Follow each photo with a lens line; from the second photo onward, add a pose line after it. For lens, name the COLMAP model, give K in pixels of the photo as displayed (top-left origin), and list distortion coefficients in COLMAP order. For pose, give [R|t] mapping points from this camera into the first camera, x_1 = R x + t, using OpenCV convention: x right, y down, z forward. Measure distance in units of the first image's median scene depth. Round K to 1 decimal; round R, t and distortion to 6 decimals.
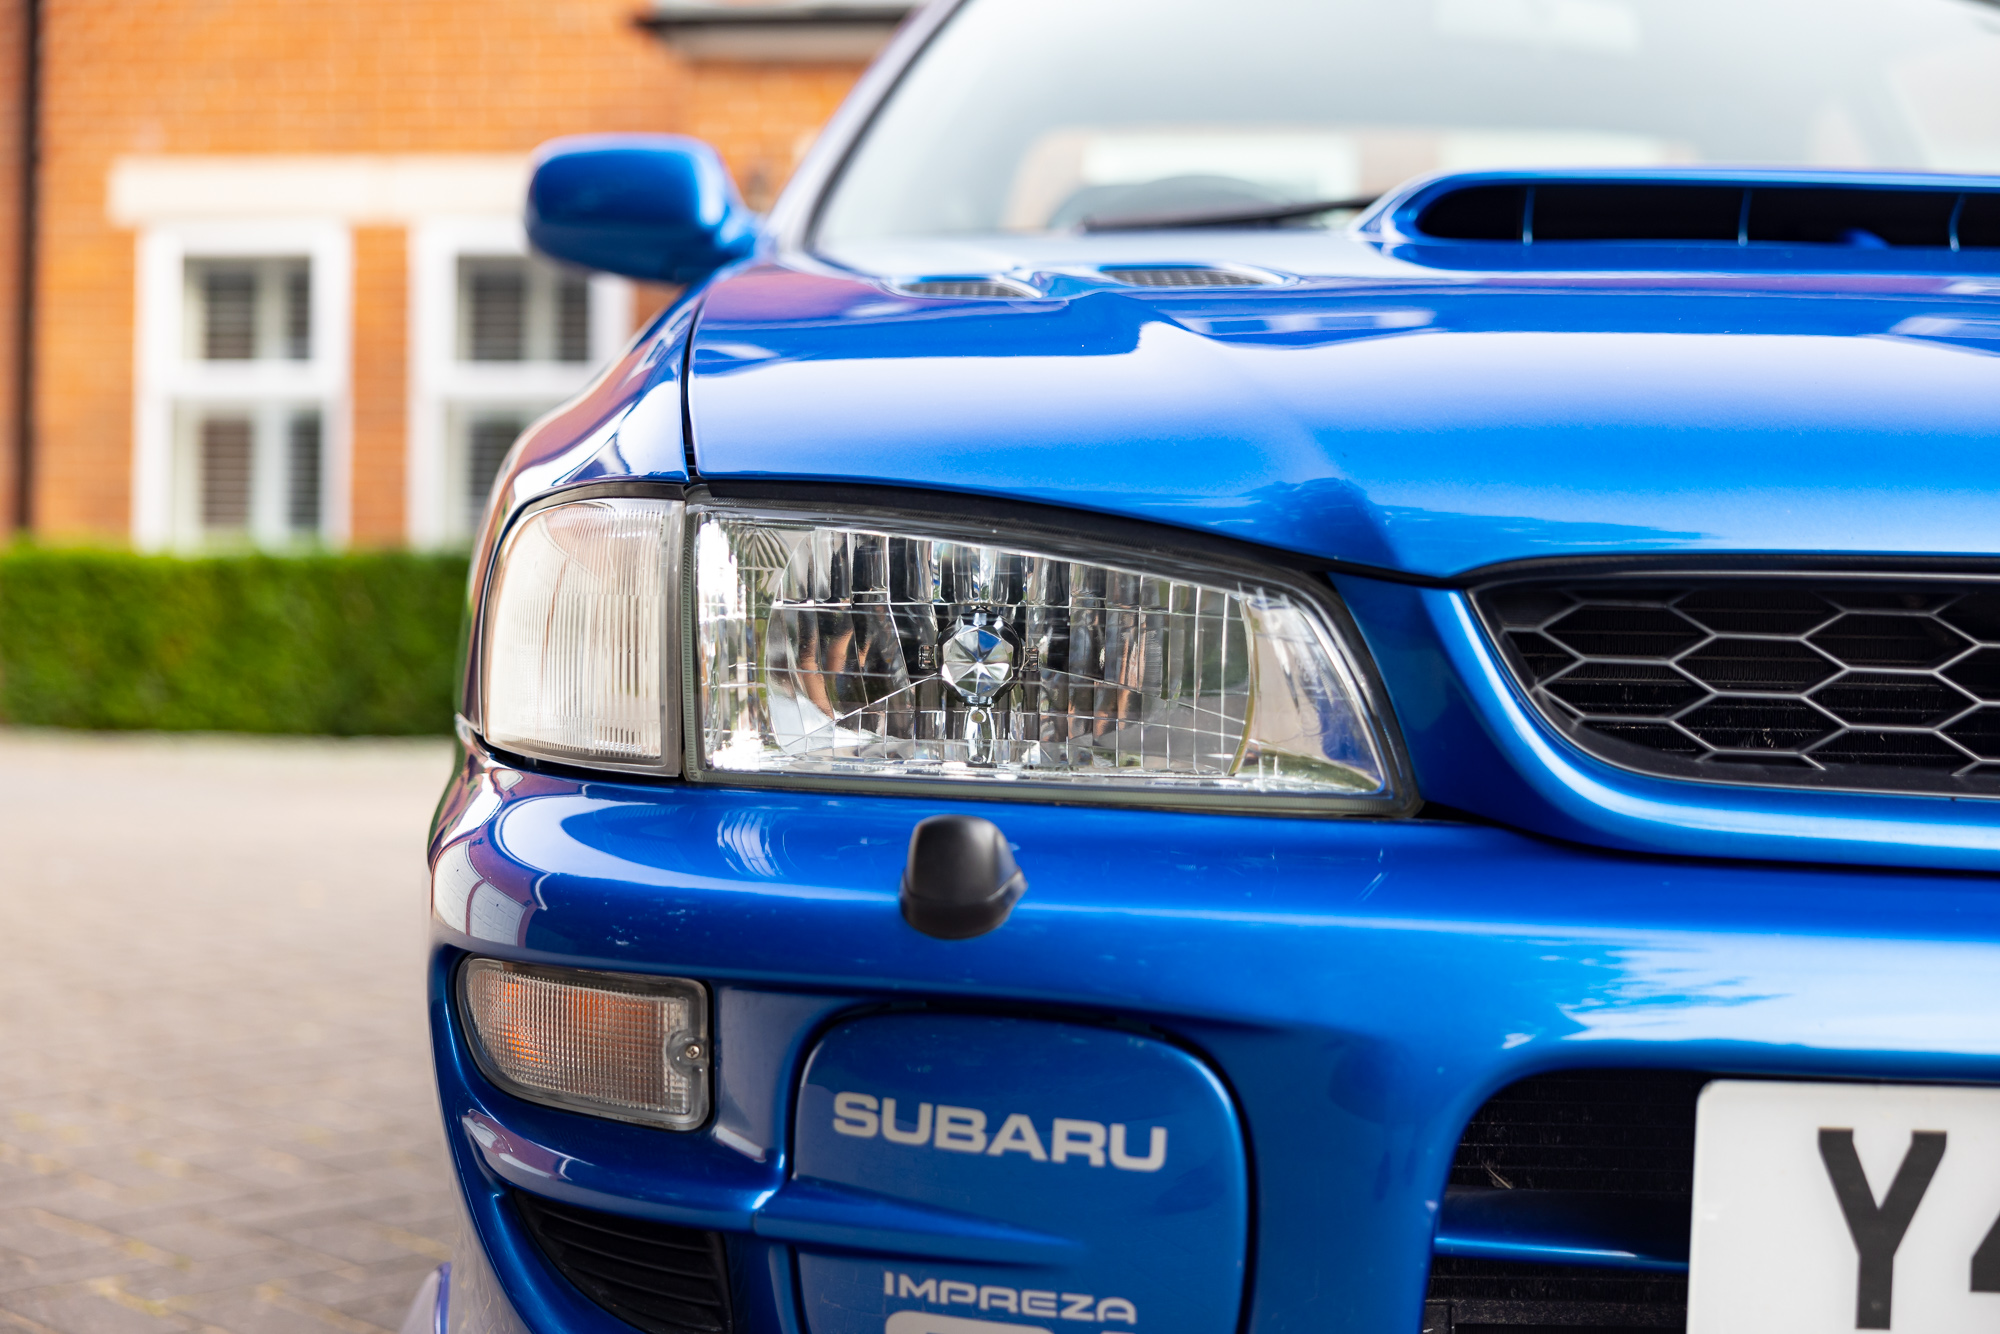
lens RADIAL K [[3018.8, 0, 1000.0], [0, 3018.8, 667.0], [0, 0, 1]] dist [0.012301, 0.058751]
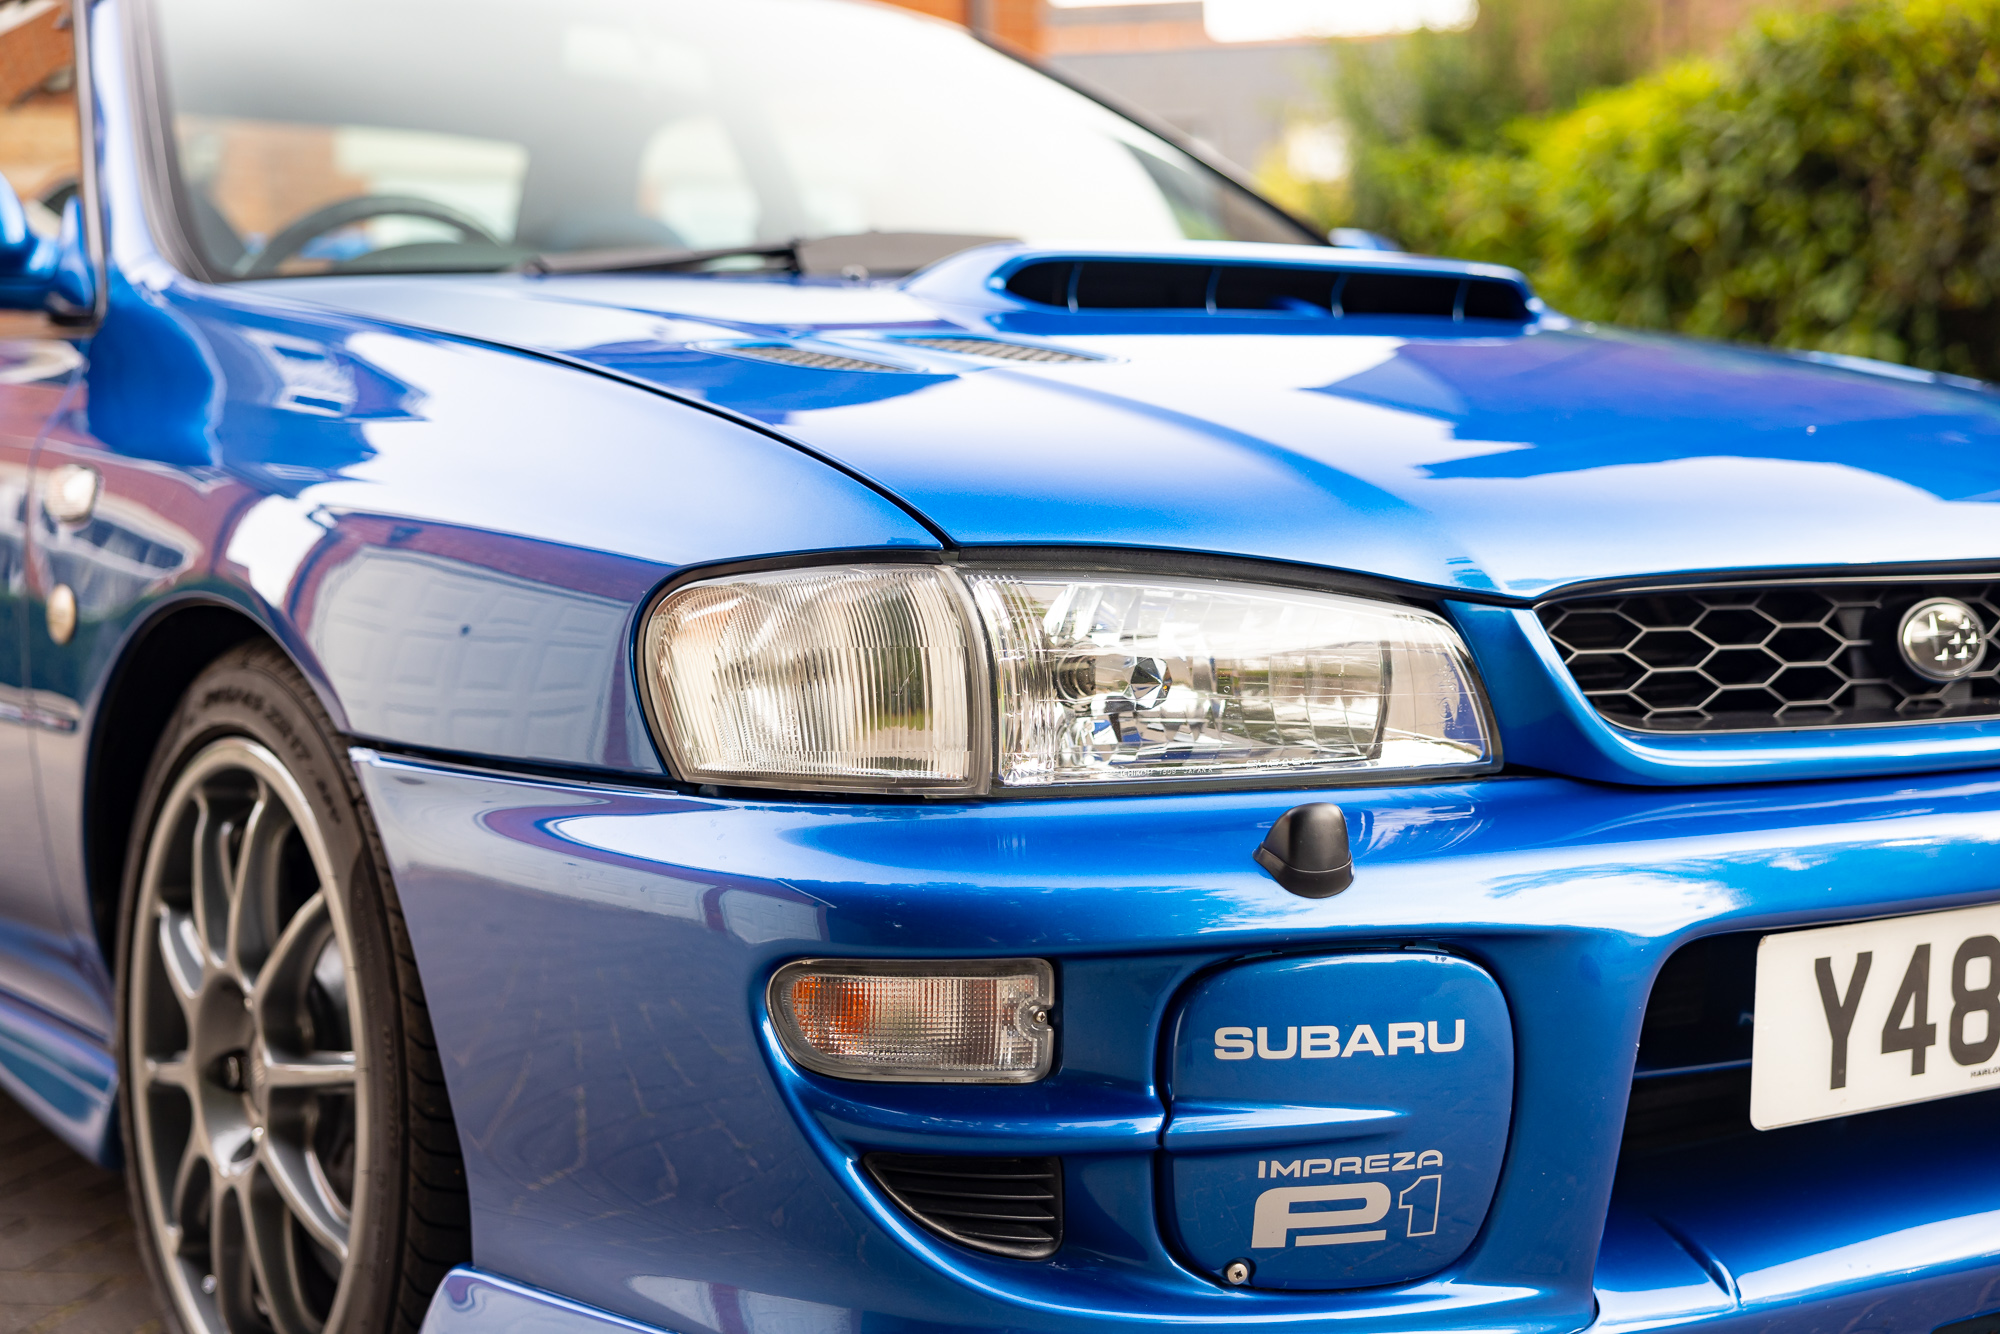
lens RADIAL K [[3018.8, 0, 1000.0], [0, 3018.8, 667.0], [0, 0, 1]] dist [0.012301, 0.058751]
pose [[0.825504, -0.066078, 0.560515, -0.841794], [0.052071, 0.997804, 0.040940, -0.069267], [-0.561989, -0.004610, 0.827132, -0.004648]]
